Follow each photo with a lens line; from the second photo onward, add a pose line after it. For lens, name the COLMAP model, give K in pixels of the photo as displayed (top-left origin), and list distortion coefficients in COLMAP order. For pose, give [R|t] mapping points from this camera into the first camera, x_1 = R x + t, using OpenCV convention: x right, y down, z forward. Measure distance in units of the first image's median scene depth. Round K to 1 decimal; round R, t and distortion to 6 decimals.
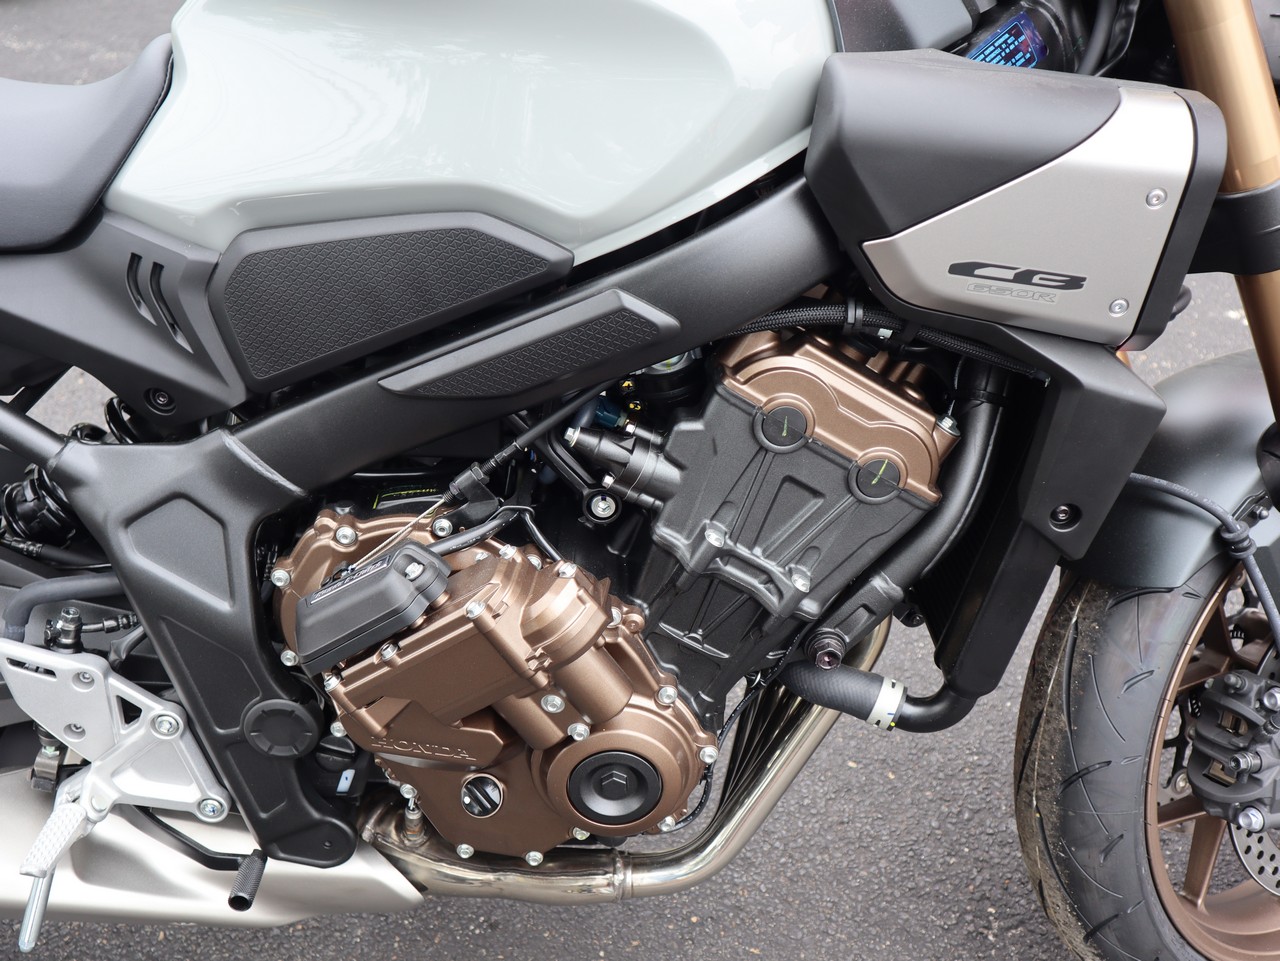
lens RADIAL K [[1350.0, 0, 640.0], [0, 1350.0, 480.5], [0, 0, 1]] dist [-0.044418, 0.023257]
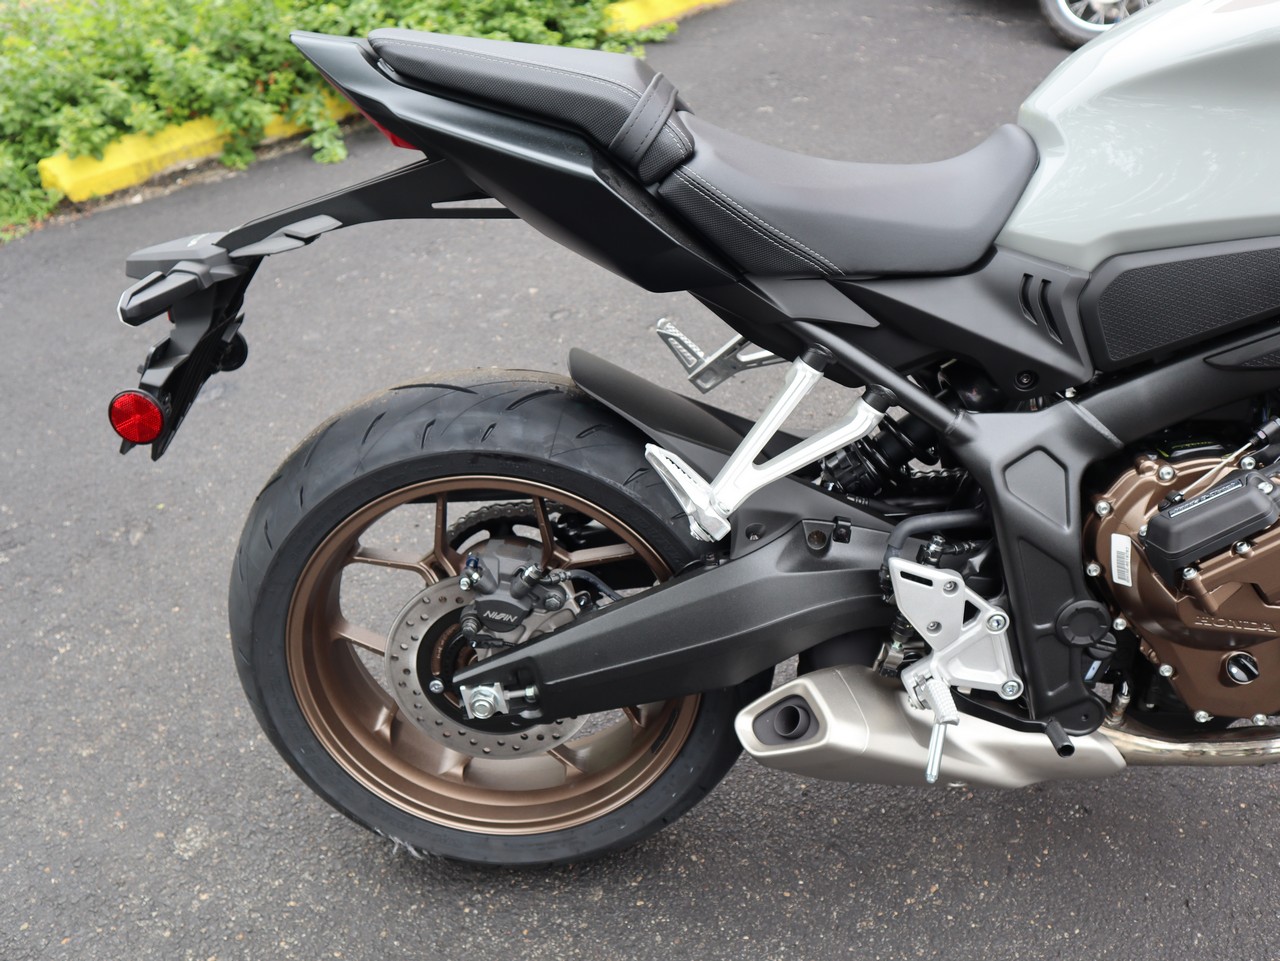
lens RADIAL K [[1154.6, 0, 640.0], [0, 1154.6, 480.5], [0, 0, 1]] dist [-0.086848, 0.100911]
pose [[0.997475, -0.021118, -0.067811, -0.672757], [0.016725, 0.997764, -0.064716, 0.114012], [0.069026, 0.063418, 0.995597, -0.204535]]
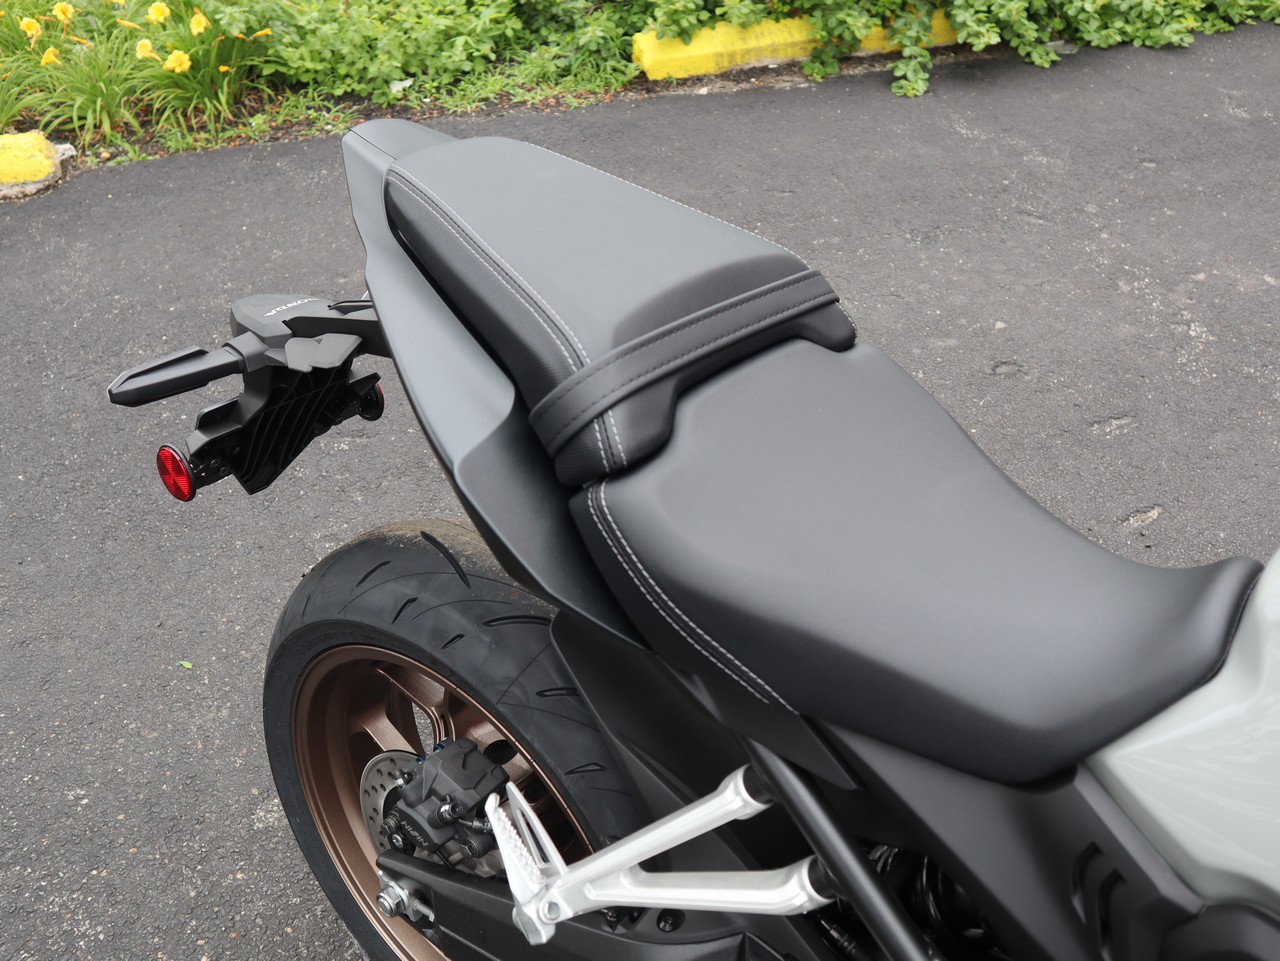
lens RADIAL K [[1154.6, 0, 640.0], [0, 1154.6, 480.5], [0, 0, 1]] dist [-0.086848, 0.100911]
pose [[0.775784, 0.350427, -0.524748, -0.291493], [-0.333259, 0.933712, 0.130846, -0.355290], [0.535815, 0.073369, 0.841141, 0.240399]]
